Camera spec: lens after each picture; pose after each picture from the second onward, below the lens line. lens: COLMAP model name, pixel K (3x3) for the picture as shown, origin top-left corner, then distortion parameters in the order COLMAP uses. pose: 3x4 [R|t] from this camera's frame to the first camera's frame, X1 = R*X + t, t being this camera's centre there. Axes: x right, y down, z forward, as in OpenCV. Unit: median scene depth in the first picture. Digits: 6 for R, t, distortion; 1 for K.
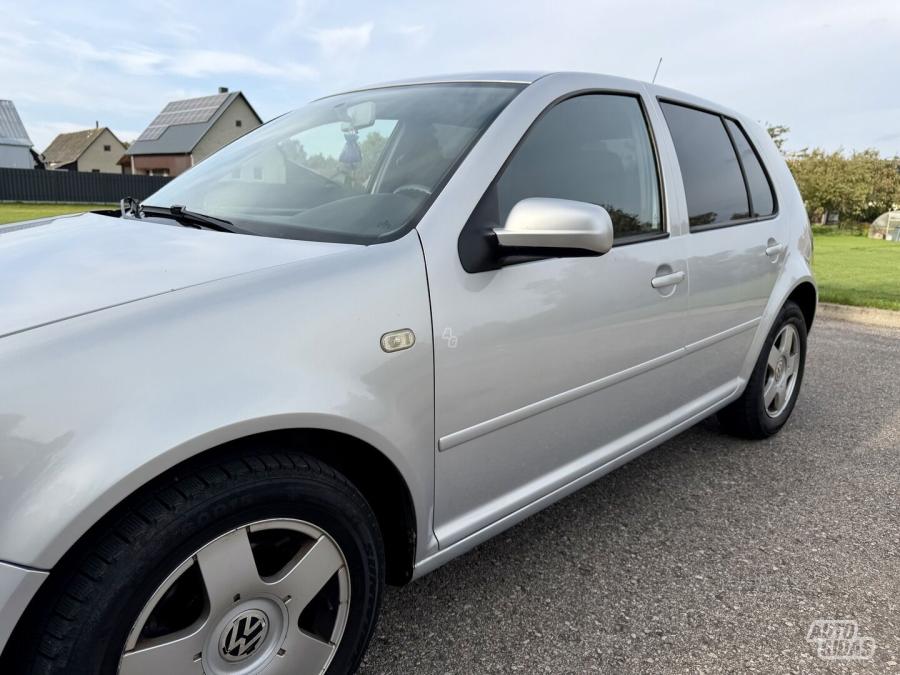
lens RADIAL K [[658.6, 0, 467.1], [0, 658.6, 357.2], [0, 0, 1]] dist [0.034157, -0.006212]
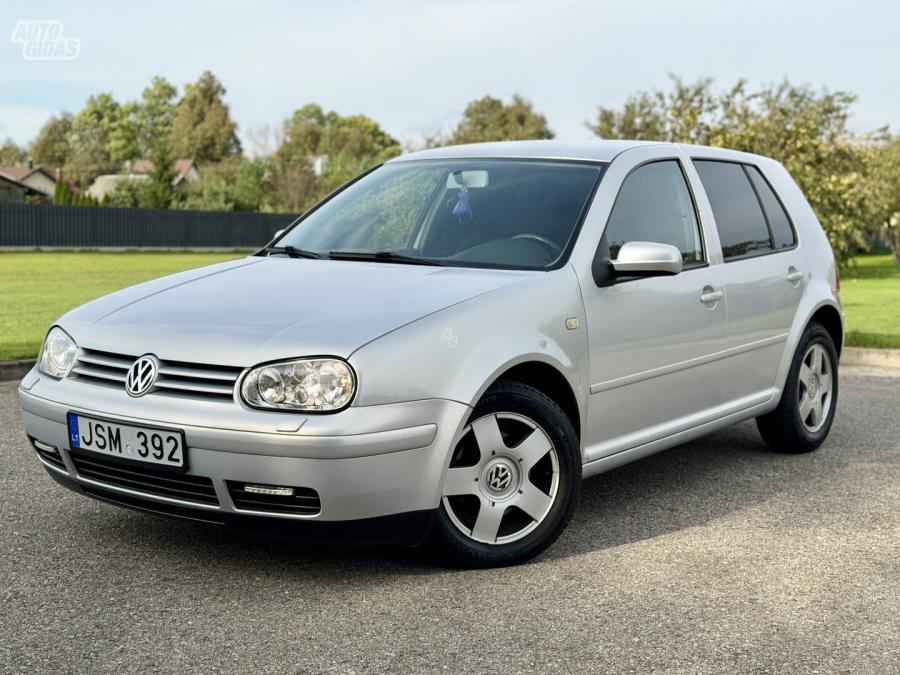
lens RADIAL K [[1270.5, 0, 450.0], [0, 1270.5, 337.5], [0, 0, 1]] dist [0.126231, 0.040805]
pose [[0.992221, -0.028045, 0.121292, -0.413252], [0.044852, 0.989397, -0.138140, 0.228991], [-0.116132, 0.142505, 0.982958, -1.127143]]
